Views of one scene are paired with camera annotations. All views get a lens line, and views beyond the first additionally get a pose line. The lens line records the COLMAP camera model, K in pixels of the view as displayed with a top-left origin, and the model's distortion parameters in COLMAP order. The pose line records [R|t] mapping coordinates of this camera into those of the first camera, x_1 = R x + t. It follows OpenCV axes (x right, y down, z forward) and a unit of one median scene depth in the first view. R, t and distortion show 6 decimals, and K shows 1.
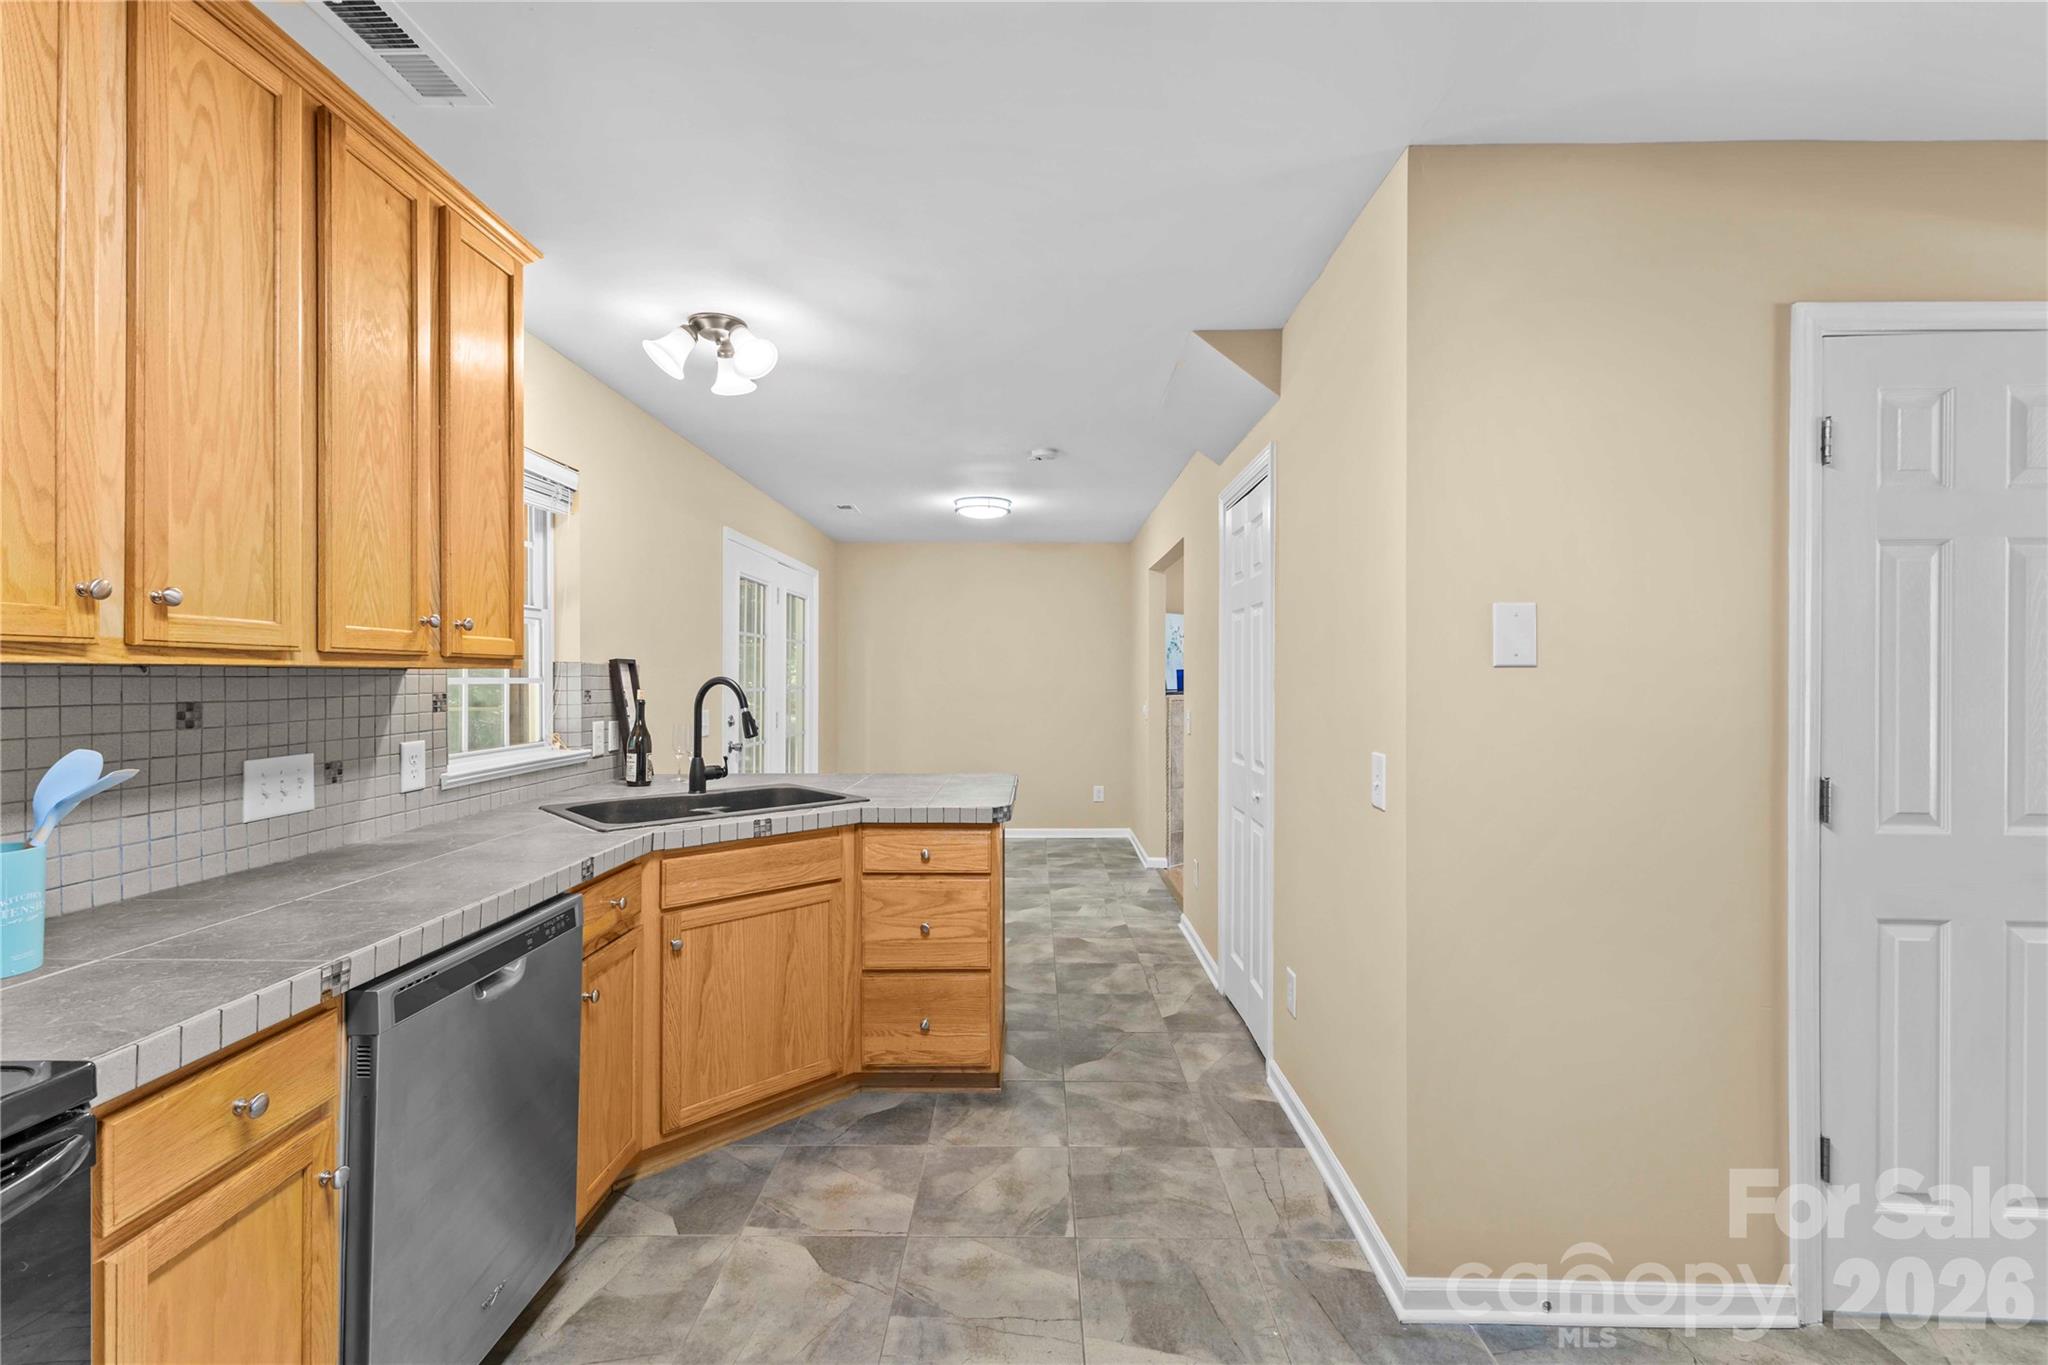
lens RADIAL K [[881.4, 0, 1026.6], [0, 881.4, 676.5], [0, 0, 1]] dist [0.006674, -0.001713]
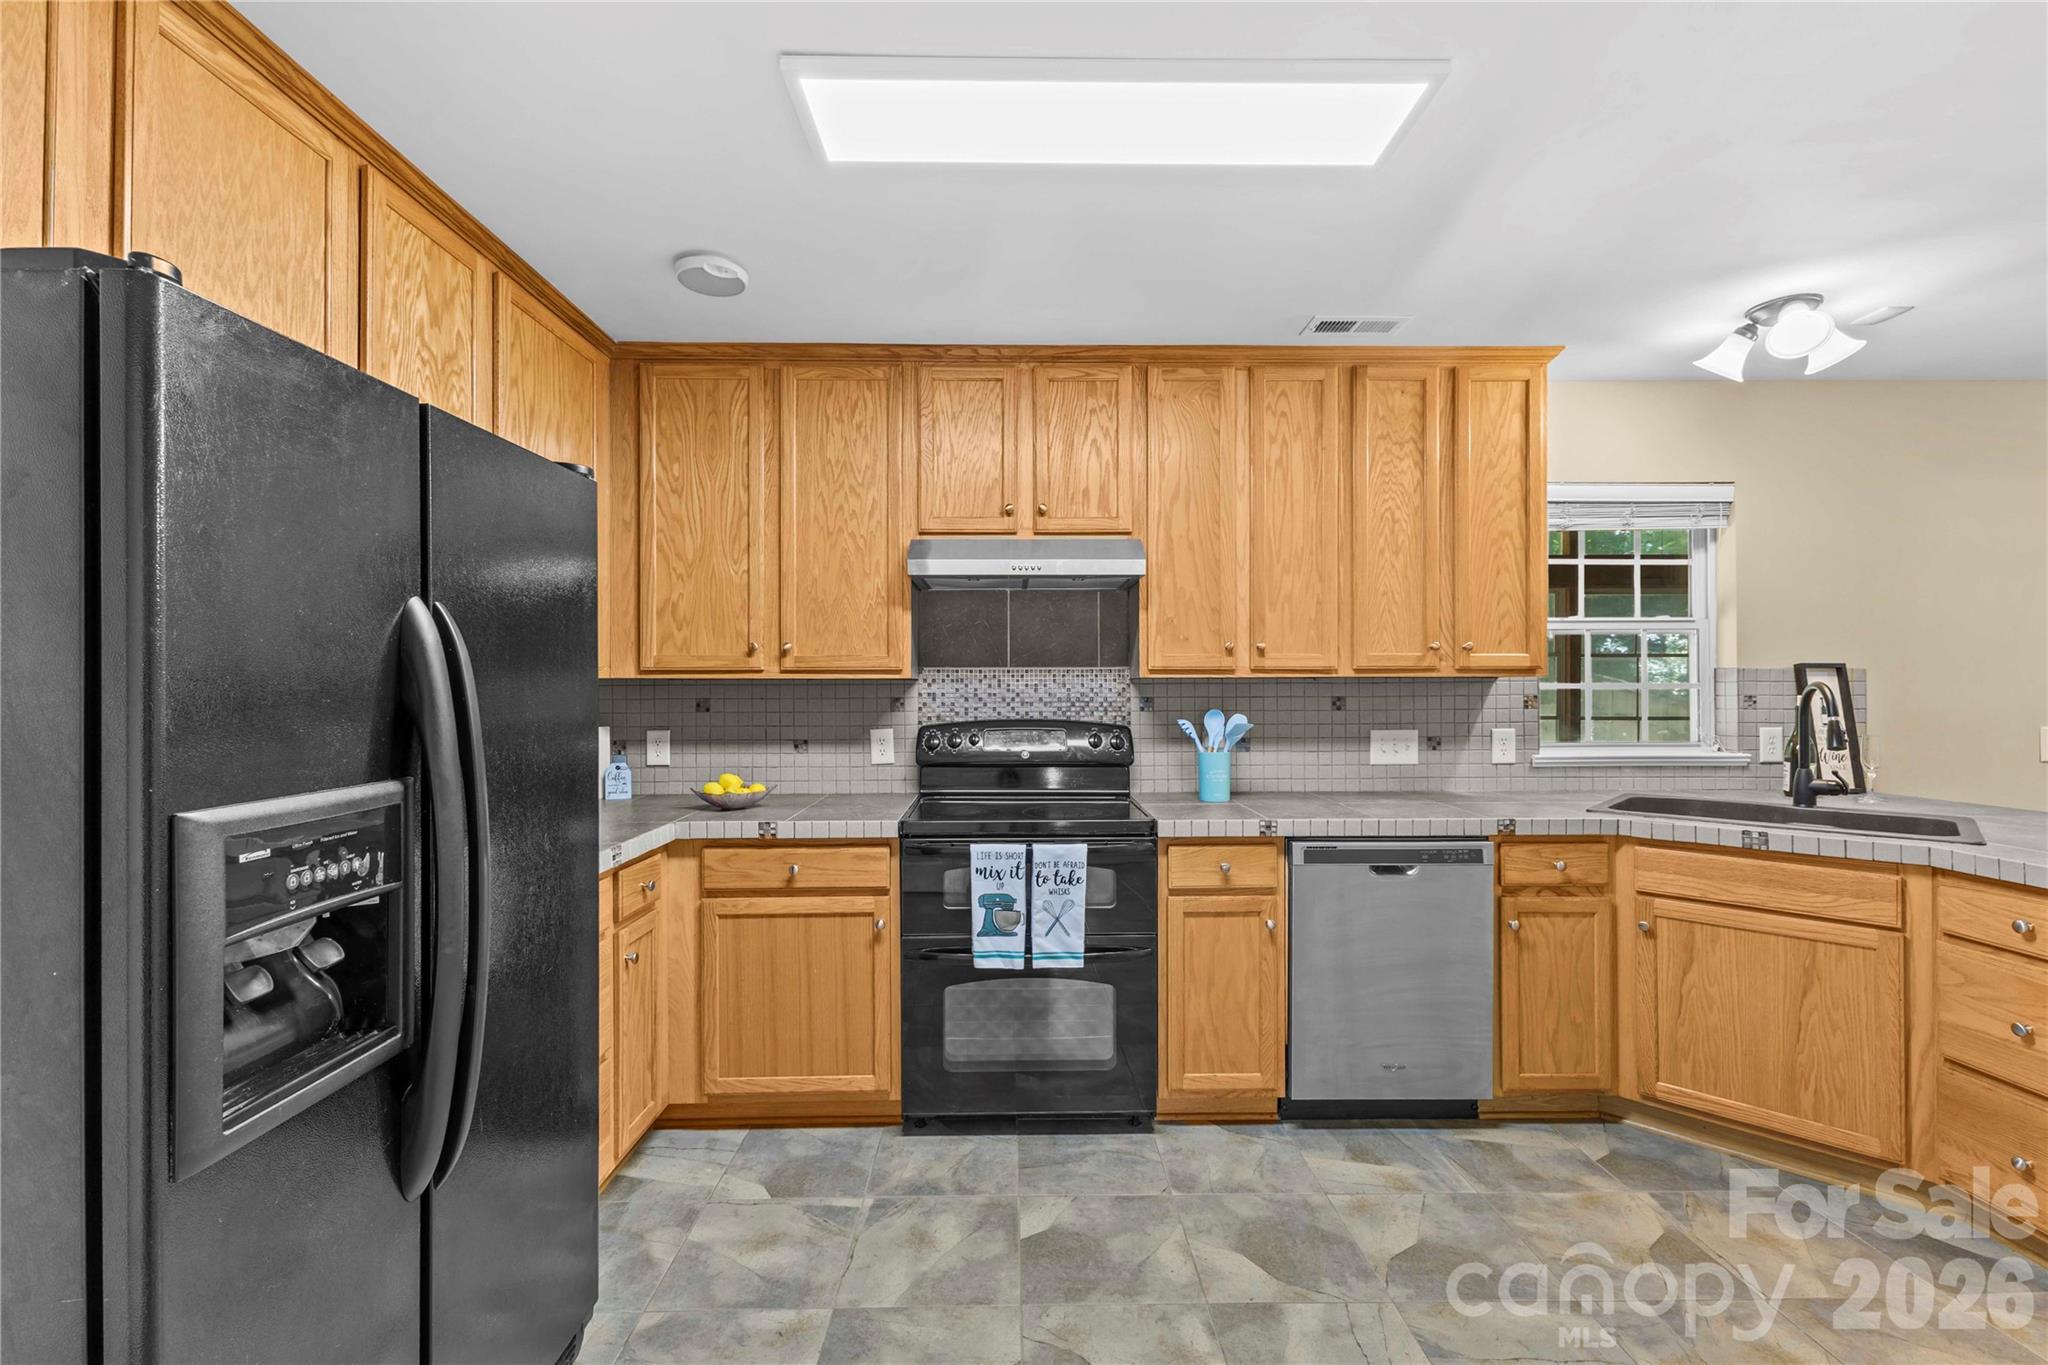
lens RADIAL K [[881.4, 0, 1026.8], [0, 881.4, 683.6], [0, 0, 1]] dist [0.006674, -0.001713]
pose [[0.028790, -0.003001, -0.999581, 0.761404], [0.002830, 0.999992, -0.002921, 0.003779], [0.999581, -0.002745, 0.028799, 0.222981]]
